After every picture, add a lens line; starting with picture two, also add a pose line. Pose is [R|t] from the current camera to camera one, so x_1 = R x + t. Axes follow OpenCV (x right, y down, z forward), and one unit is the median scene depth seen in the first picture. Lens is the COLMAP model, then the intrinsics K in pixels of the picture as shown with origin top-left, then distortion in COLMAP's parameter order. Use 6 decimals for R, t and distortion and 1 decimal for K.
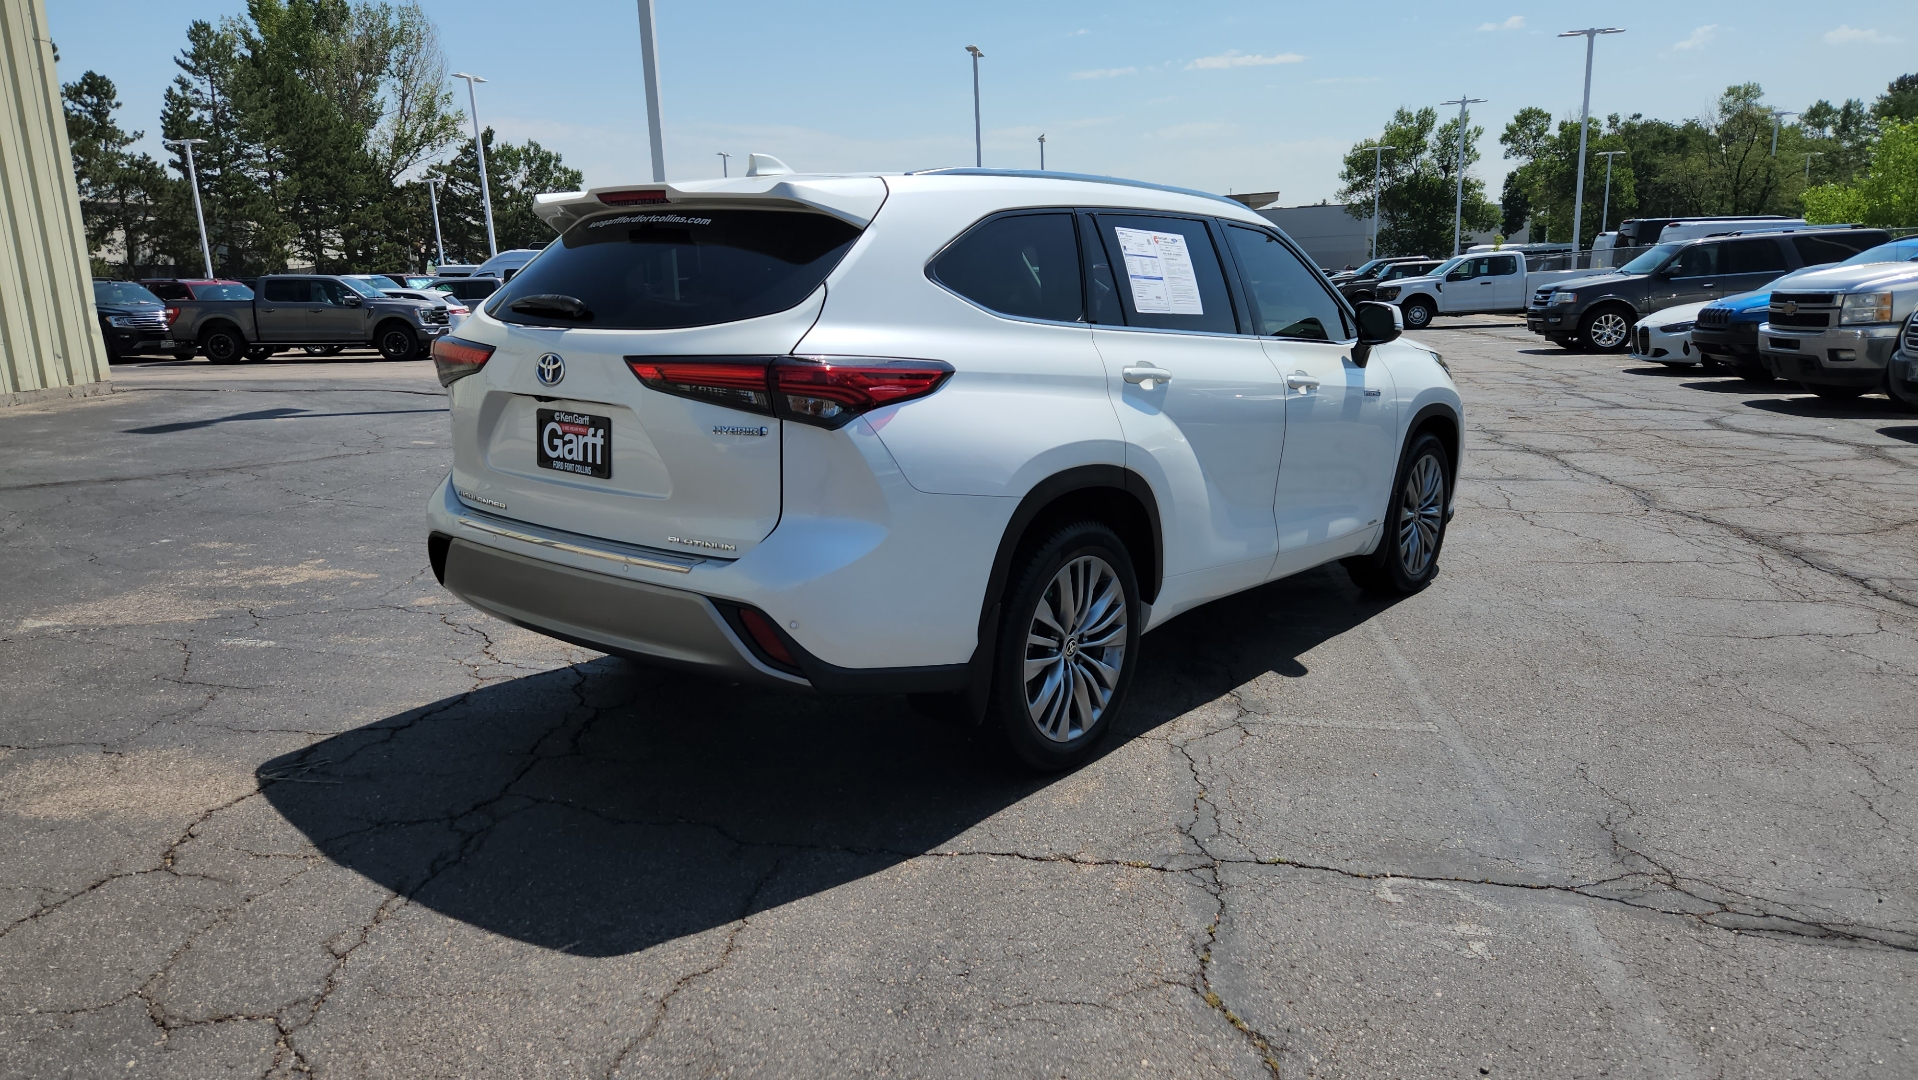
lens RADIAL K [[1288.7, 0, 922.9], [0, 1288.7, 547.0], [0, 0, 1]] dist [0.070417, -0.053577]
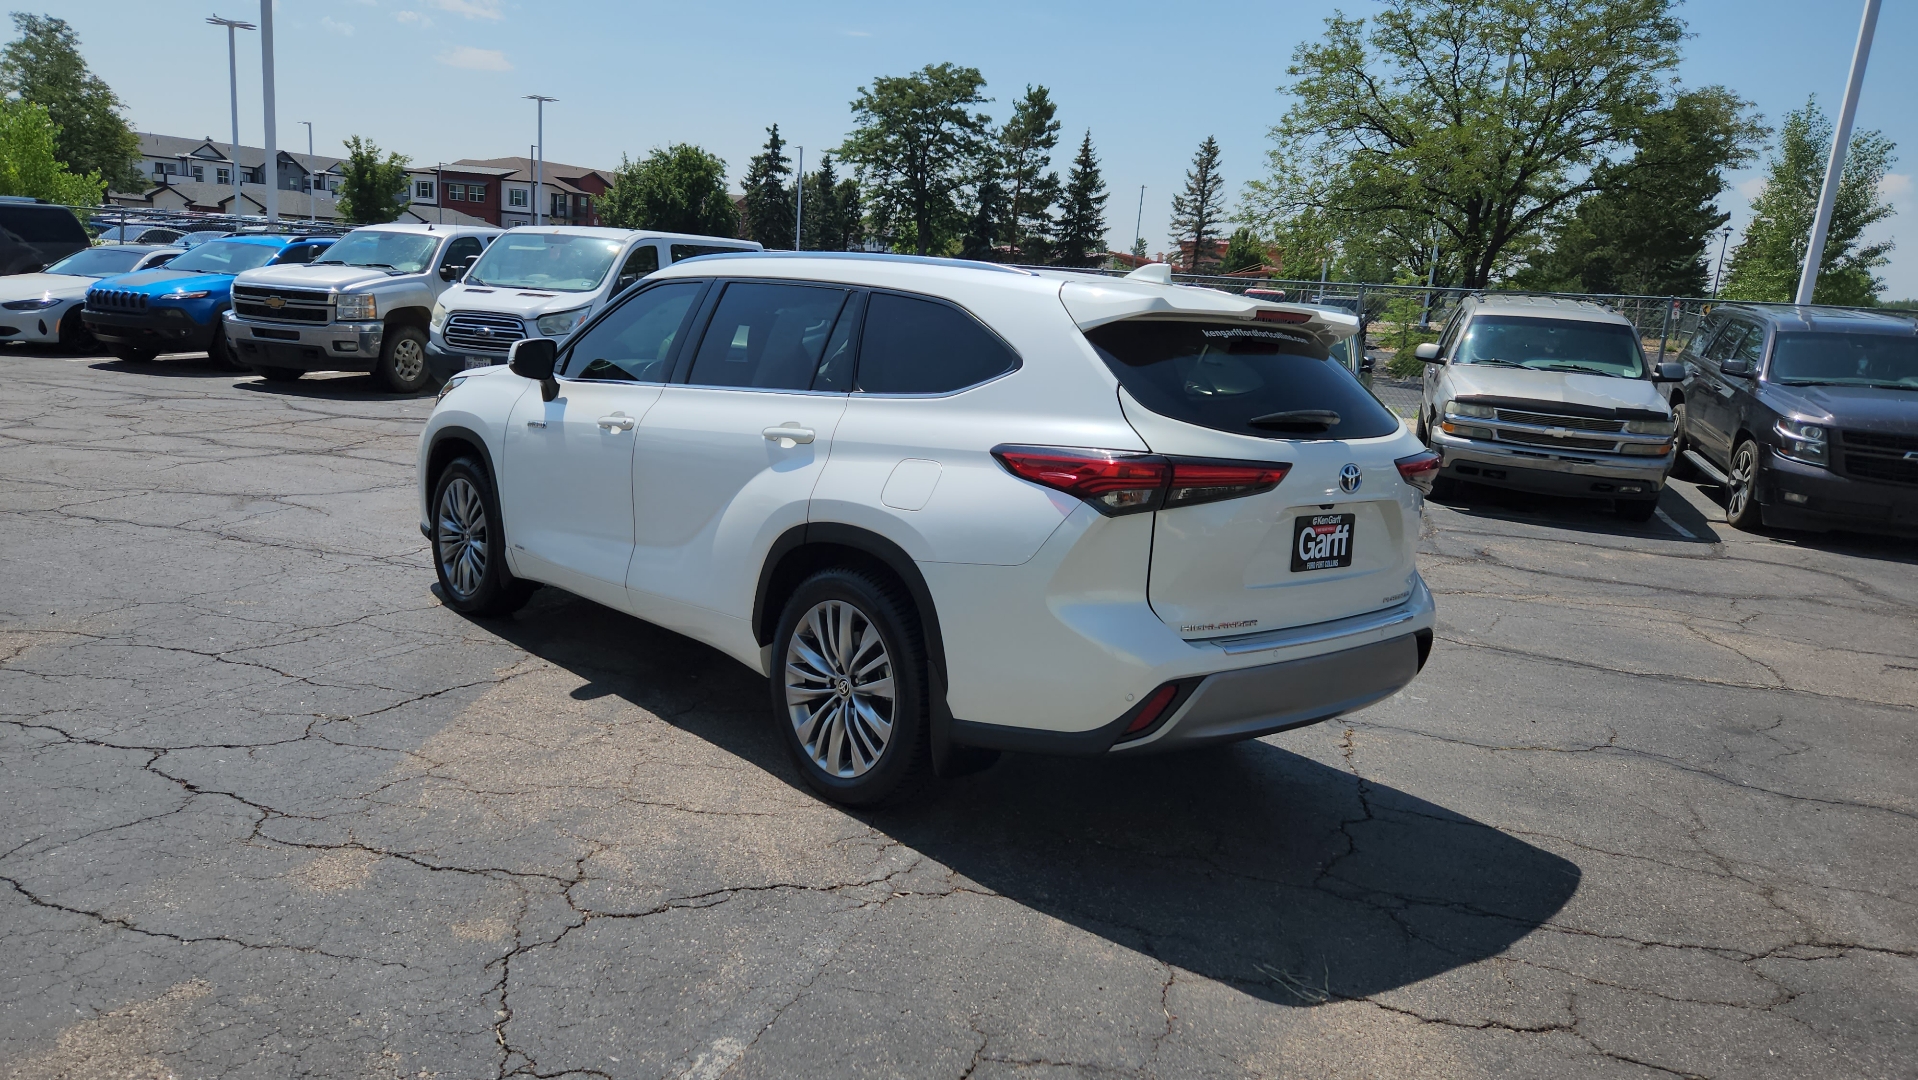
lens RADIAL K [[1289.7, 0, 927.1], [0, 1289.7, 534.1], [0, 0, 1]] dist [0.067231, -0.056051]
pose [[0.148600, -0.157537, 0.976269, -0.434056], [0.126013, 0.982198, 0.139313, -0.088070], [-0.980836, 0.102321, 0.165806, 0.356861]]
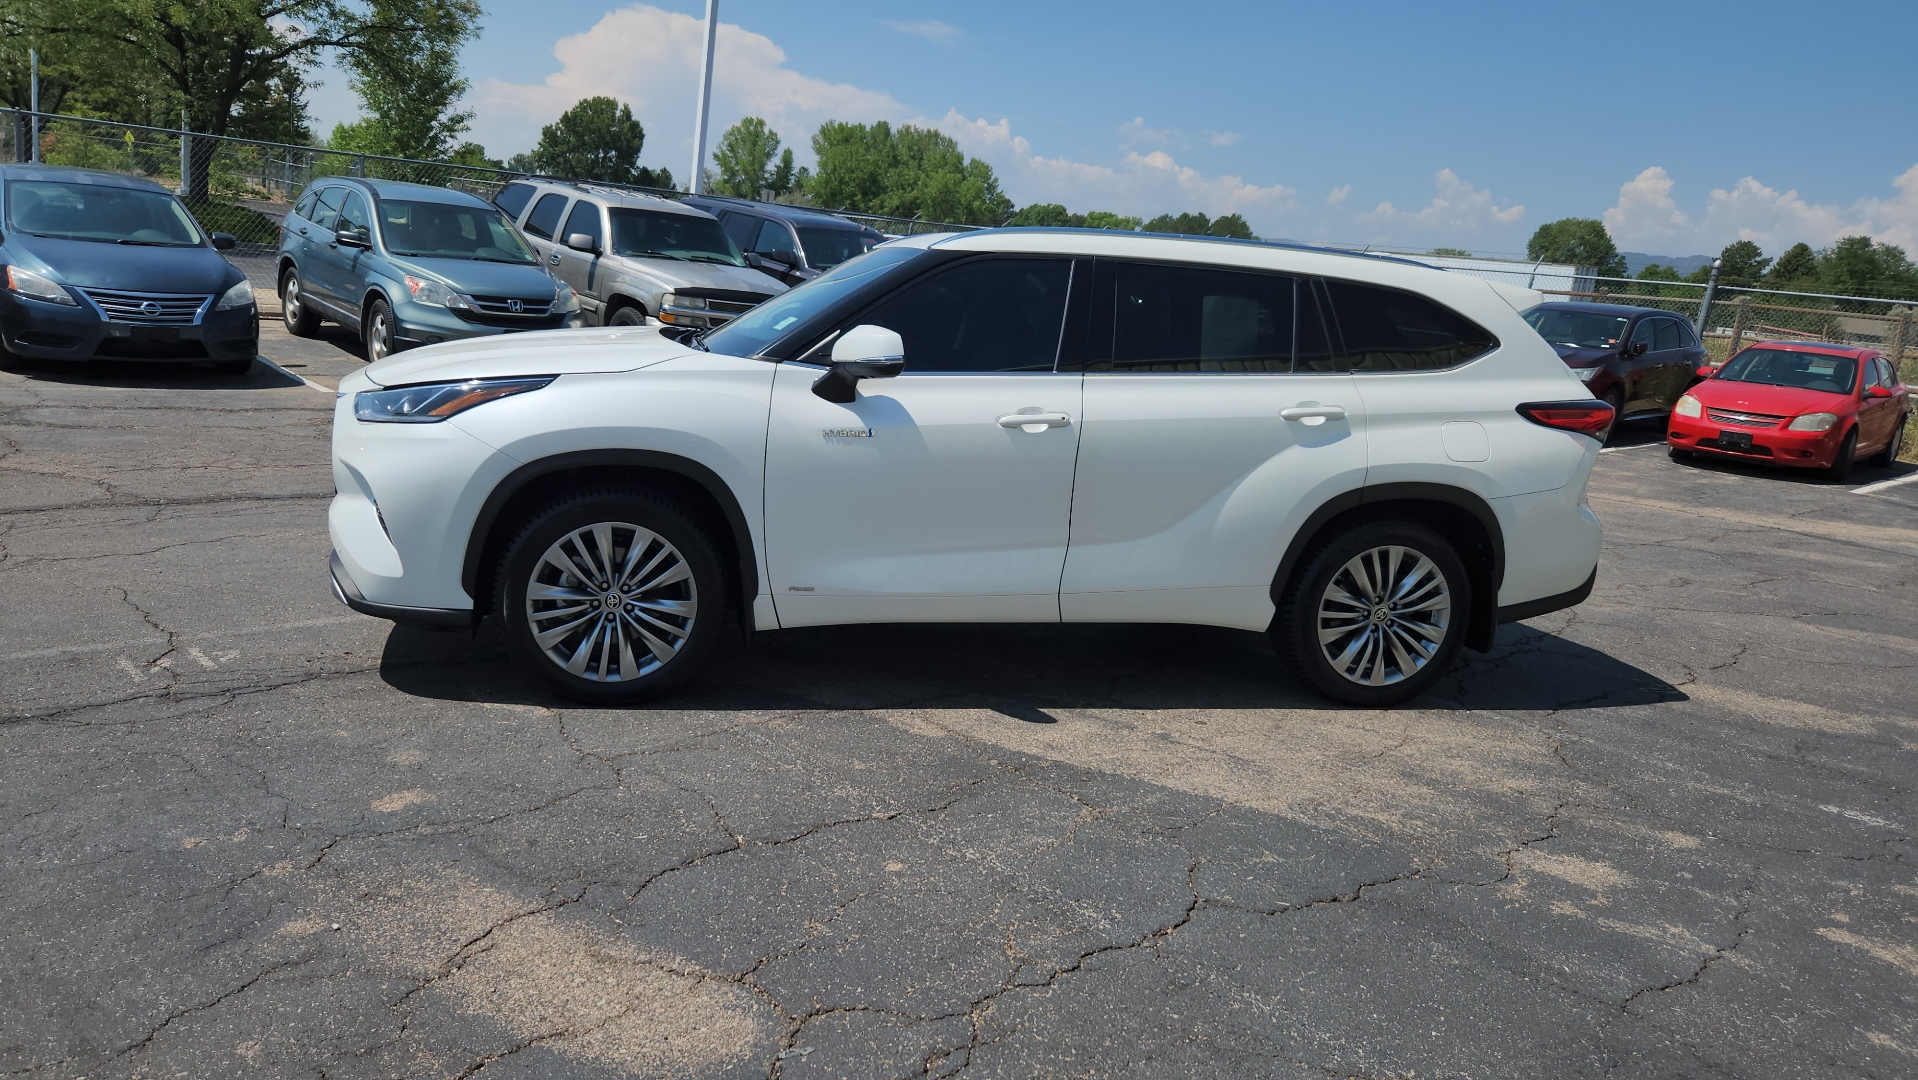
lens RADIAL K [[1290.4, 0, 928.8], [0, 1290.4, 533.4], [0, 0, 1]] dist [0.075429, -0.060668]
pose [[-0.783853, -0.188249, 0.591724, -0.227259], [0.038484, 0.936379, 0.348875, -0.186620], [-0.619753, 0.296238, -0.726738, 0.859081]]
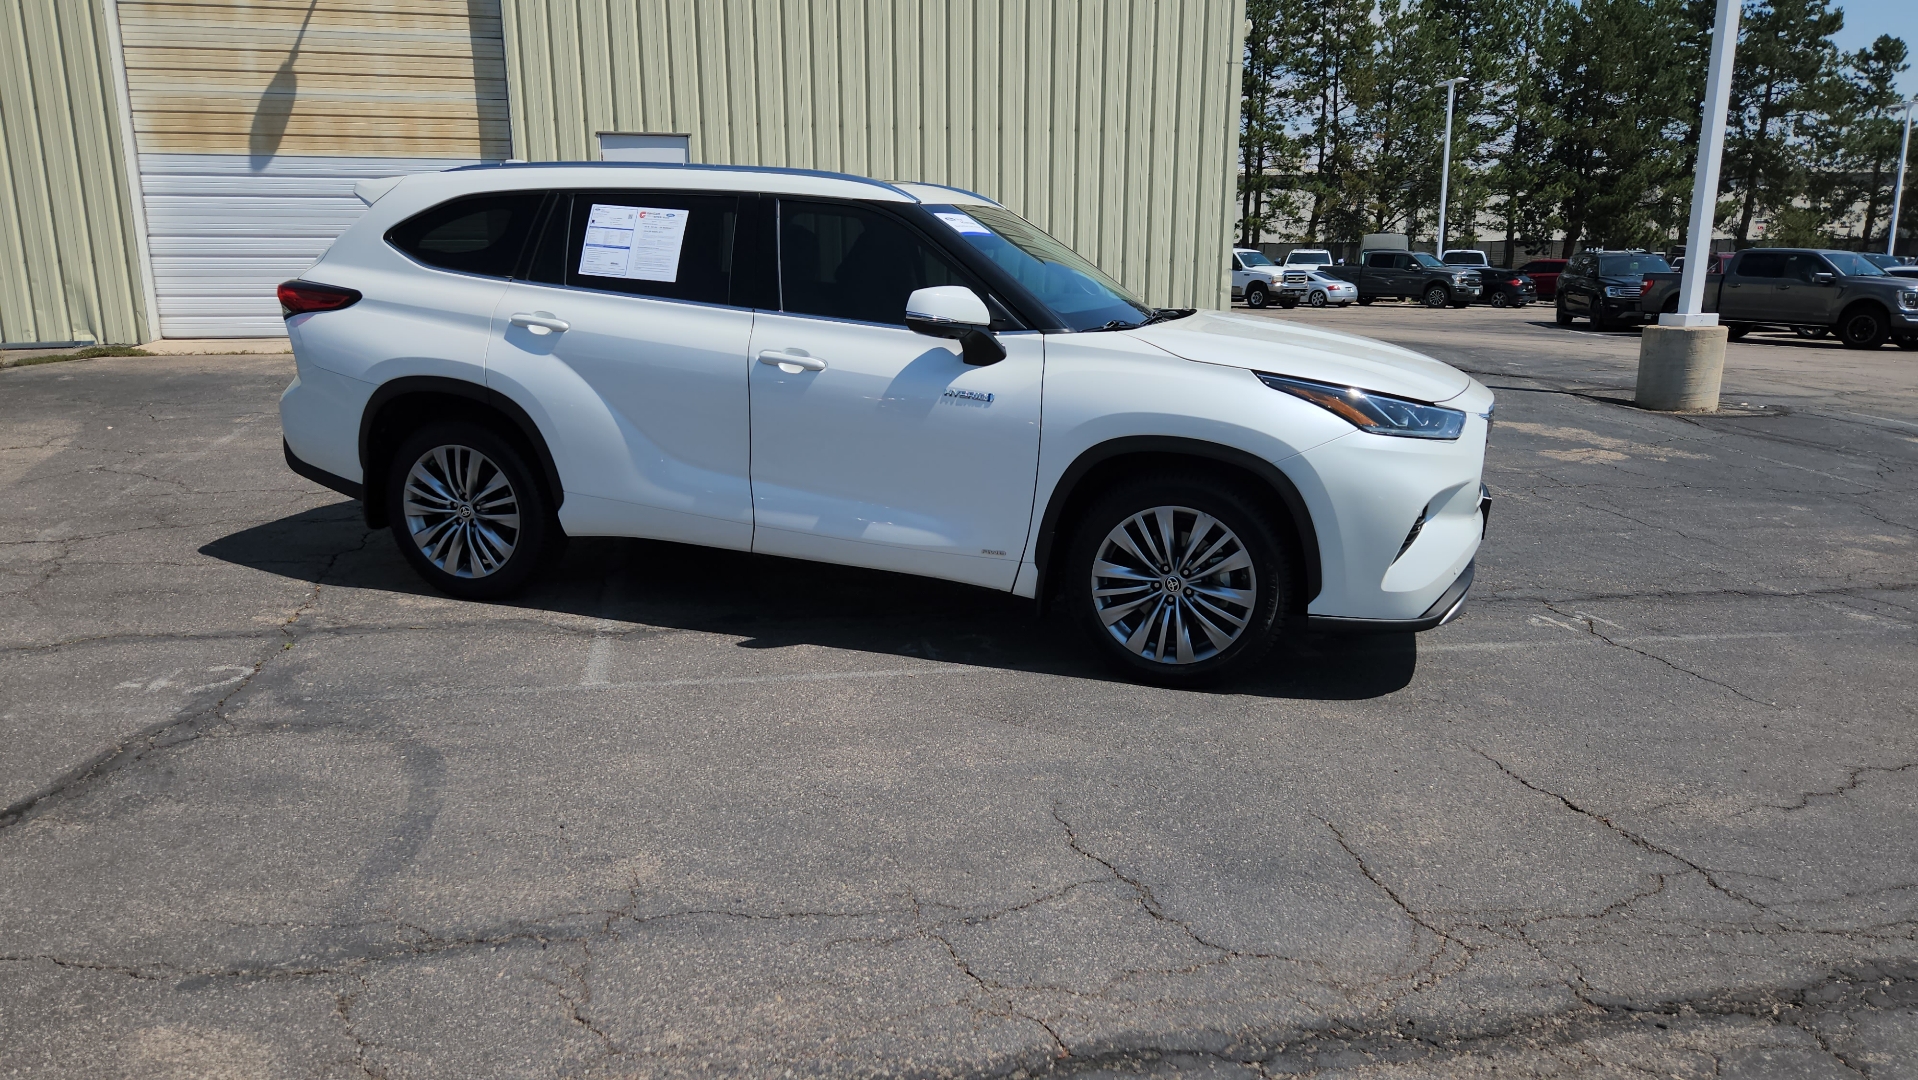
lens RADIAL K [[1290.9, 0, 934.5], [0, 1290.9, 553.3], [0, 0, 1]] dist [0.065391, -0.049910]
pose [[0.352617, 0.231102, -0.906782, 0.535217], [-0.209231, 0.963963, 0.164312, -0.072828], [0.912077, 0.131788, 0.388263, 0.315263]]
